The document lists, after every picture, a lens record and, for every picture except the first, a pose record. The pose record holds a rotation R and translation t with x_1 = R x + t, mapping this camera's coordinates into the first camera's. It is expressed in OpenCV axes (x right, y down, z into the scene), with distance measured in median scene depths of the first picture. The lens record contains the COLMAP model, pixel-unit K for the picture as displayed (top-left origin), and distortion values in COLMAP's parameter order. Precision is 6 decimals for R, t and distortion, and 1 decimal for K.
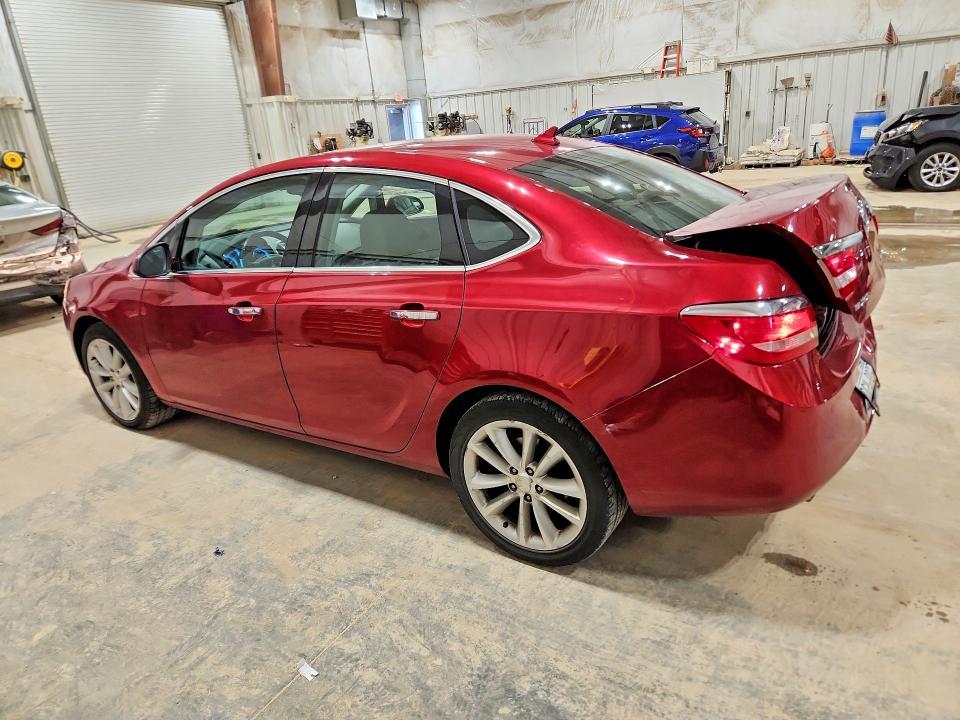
lens RADIAL K [[624.6, 0, 483.8], [0, 624.6, 363.9], [0, 0, 1]] dist [0.021035, -0.020831]
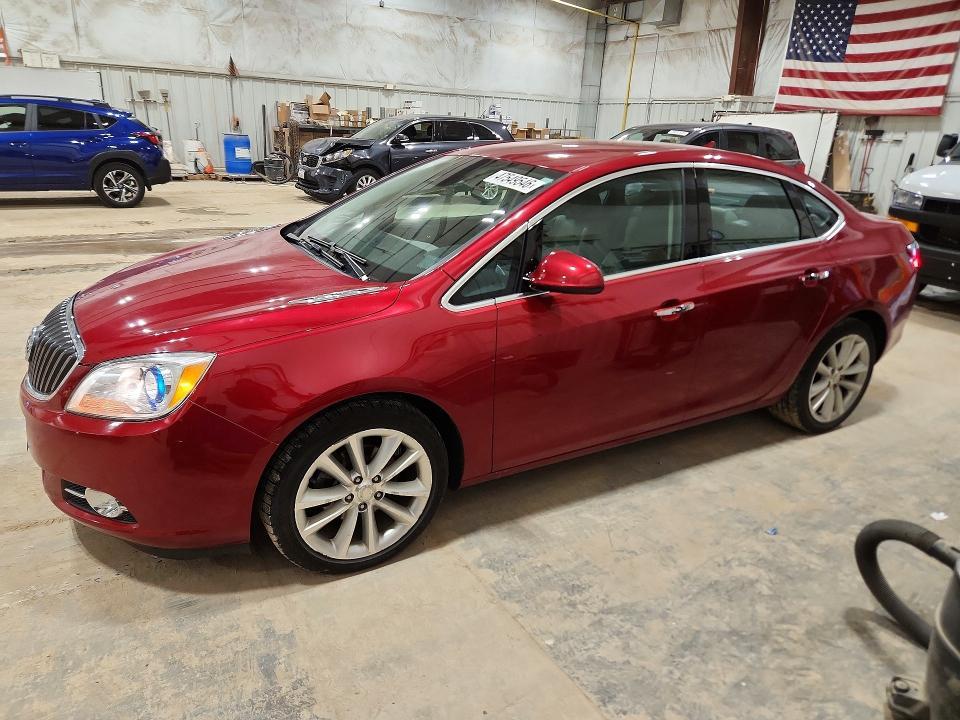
lens RADIAL K [[624.6, 0, 483.8], [0, 624.6, 363.9], [0, 0, 1]] dist [0.021035, -0.020831]
pose [[0.465248, -0.208487, 0.860277, -0.219940], [0.230827, 0.966817, 0.109473, -0.027954], [-0.854554, 0.147643, 0.497934, 0.127400]]
